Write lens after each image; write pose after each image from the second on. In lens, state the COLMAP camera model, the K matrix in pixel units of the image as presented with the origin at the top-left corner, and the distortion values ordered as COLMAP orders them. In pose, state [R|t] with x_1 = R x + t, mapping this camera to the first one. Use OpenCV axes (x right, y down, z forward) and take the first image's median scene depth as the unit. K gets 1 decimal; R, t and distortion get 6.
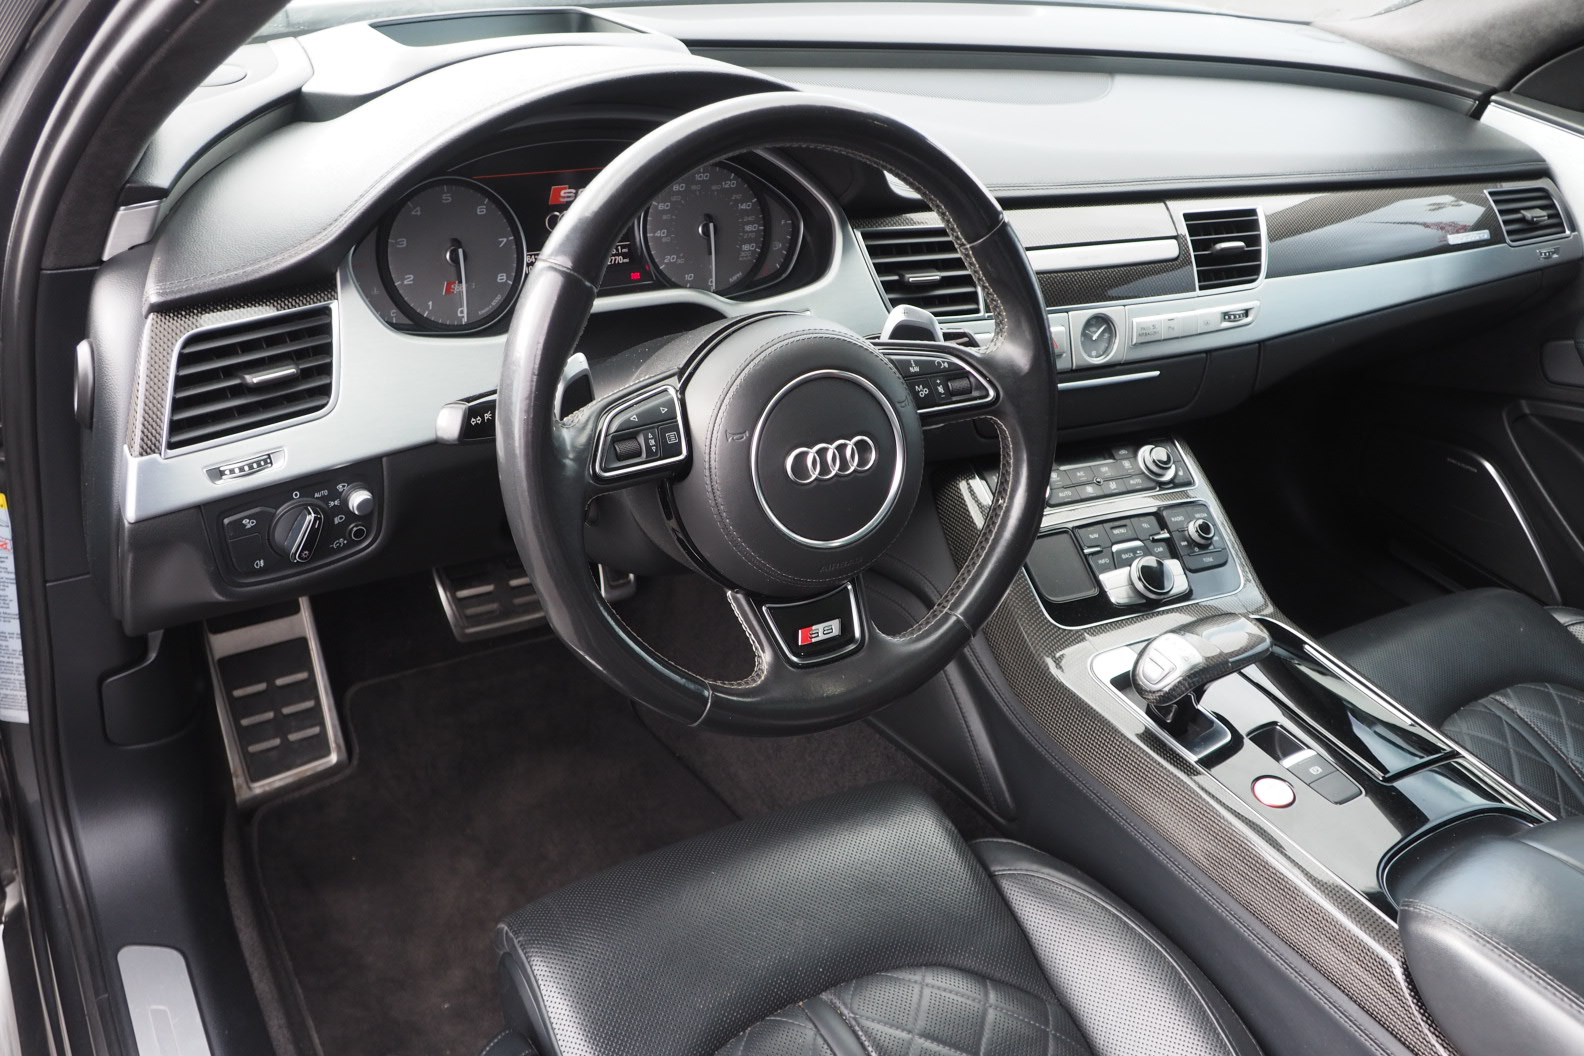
lens RADIAL K [[1377.8, 0, 792.9], [0, 1377.8, 549.9], [0, 0, 1]] dist [-0.010222, 0.005734]
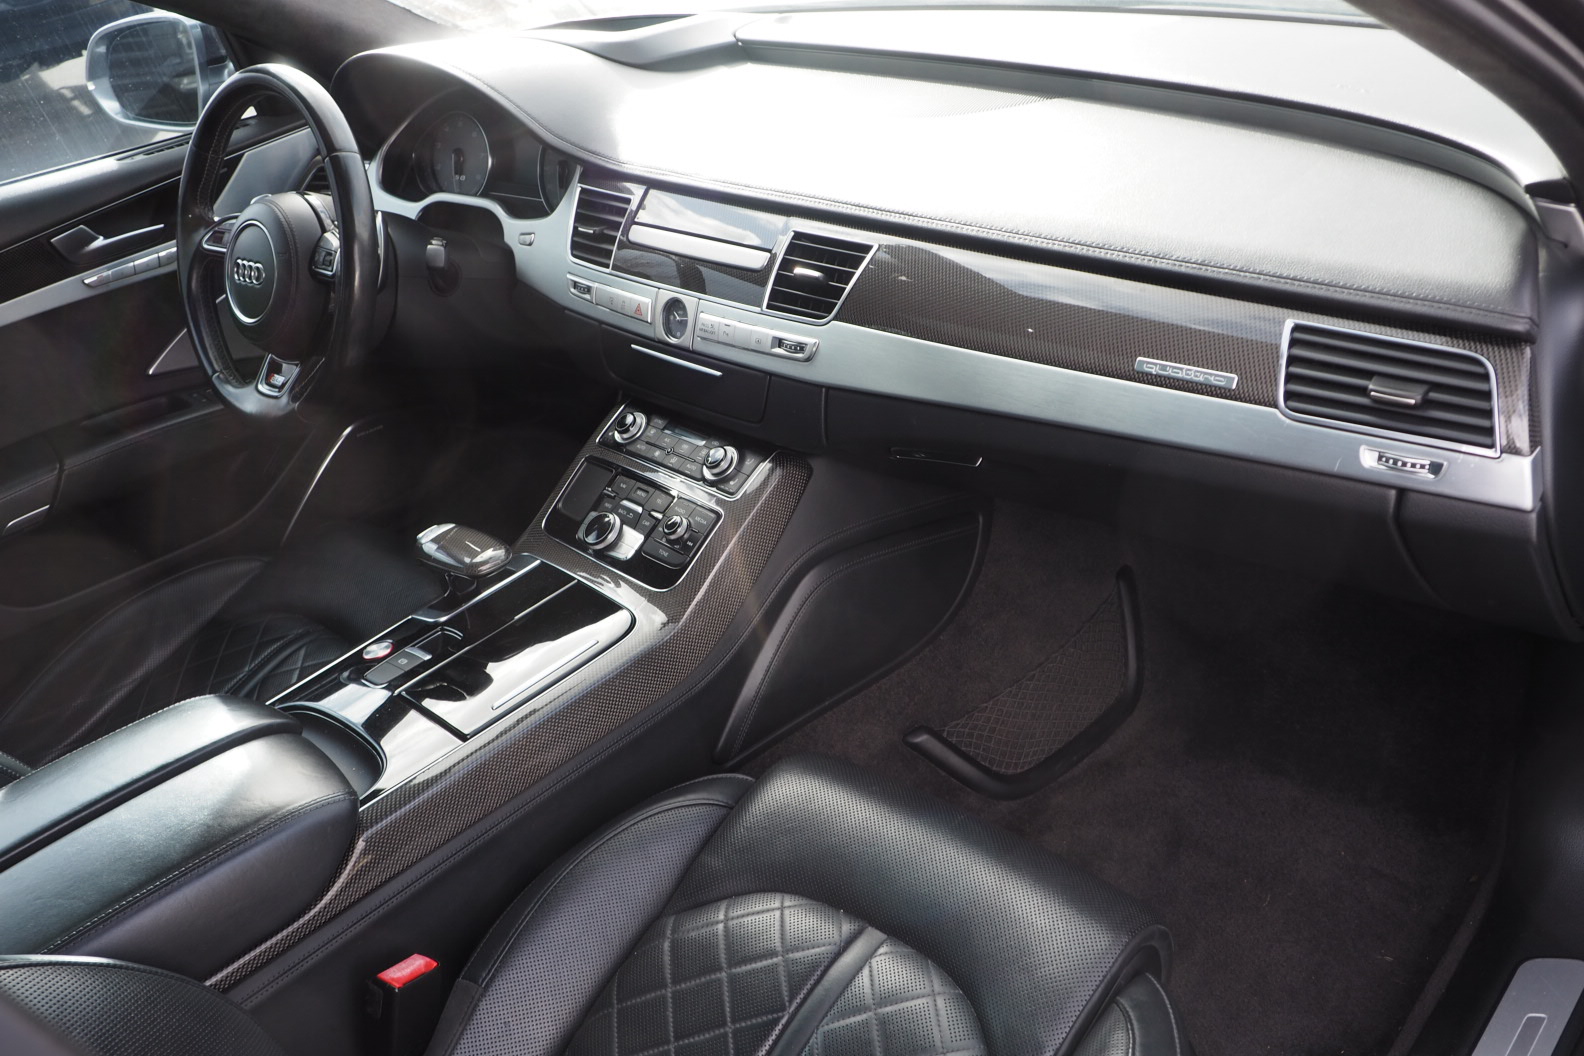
lens RADIAL K [[1334.0, 0, 808.2], [0, 1334.0, 526.5], [0, 0, 1]] dist [-0.008866, -0.003627]
pose [[0.248276, 0.350562, -0.903031, 1.214792], [-0.360299, 0.898757, 0.249843, -0.297648], [0.899191, 0.263331, 0.349447, 0.740333]]
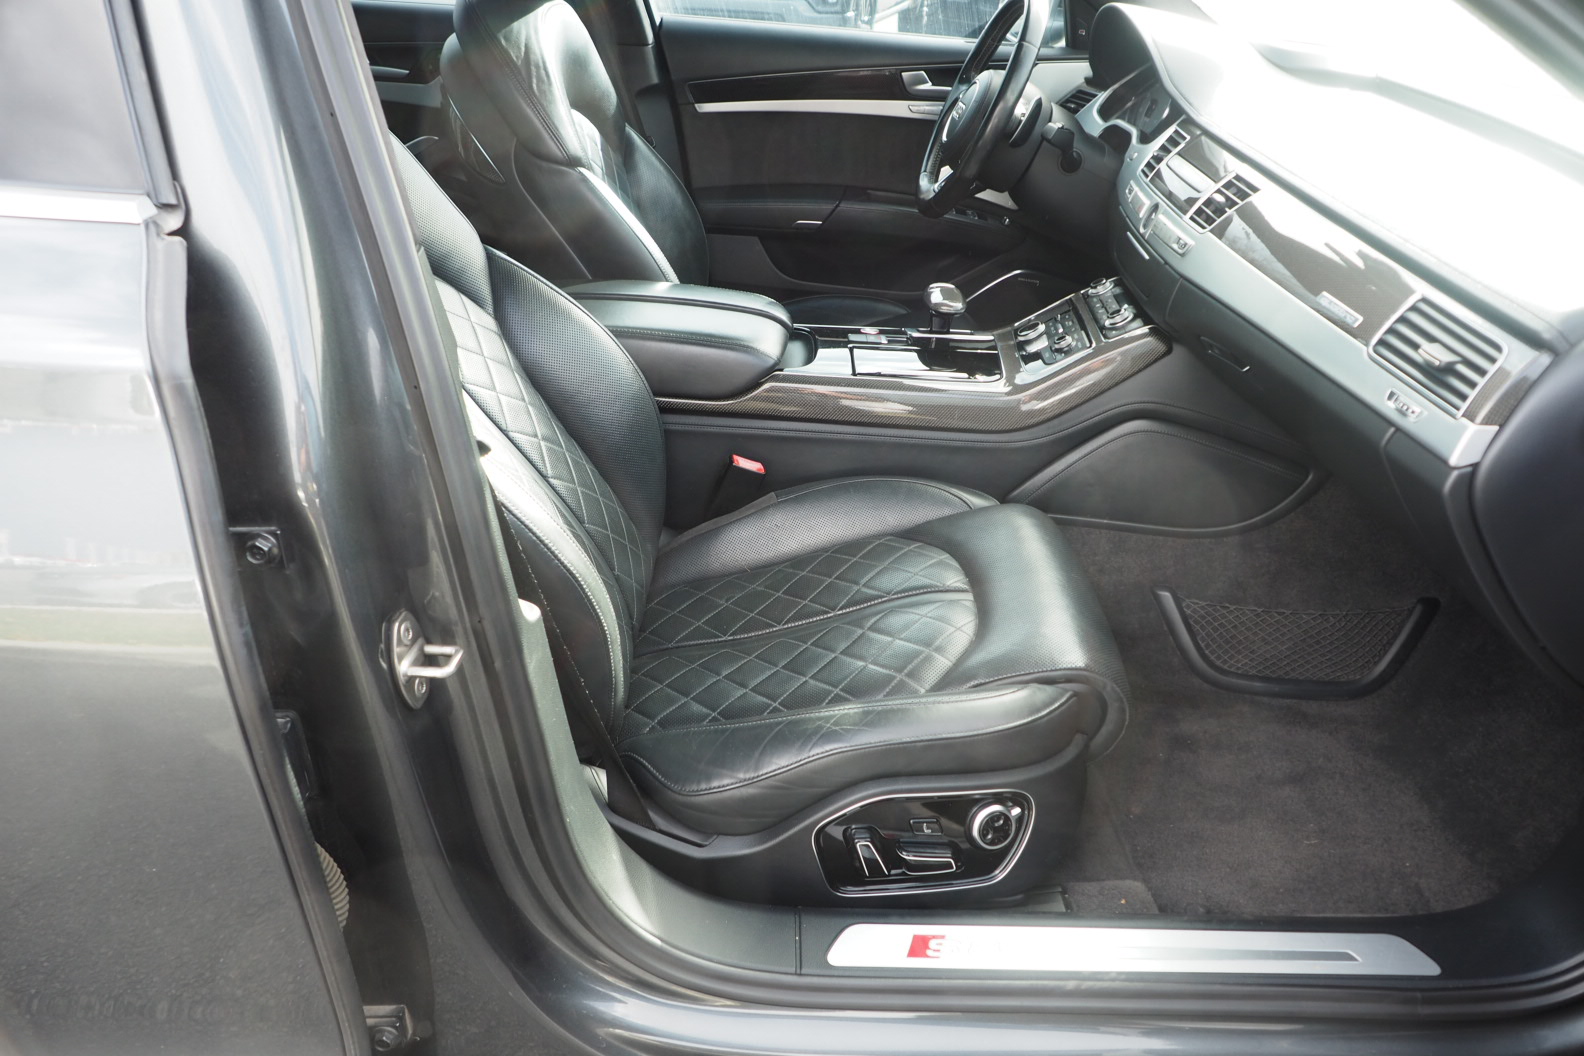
lens RADIAL K [[1084.2, 0, 792.0], [0, 1084.2, 528.0], [0, 0, 1]] dist [-0.004840, -0.000872]
pose [[-0.543459, 0.274156, -0.793405, 1.437040], [-0.528522, 0.622553, 0.577141, -0.408603], [0.652163, 0.732985, -0.193434, 1.180849]]
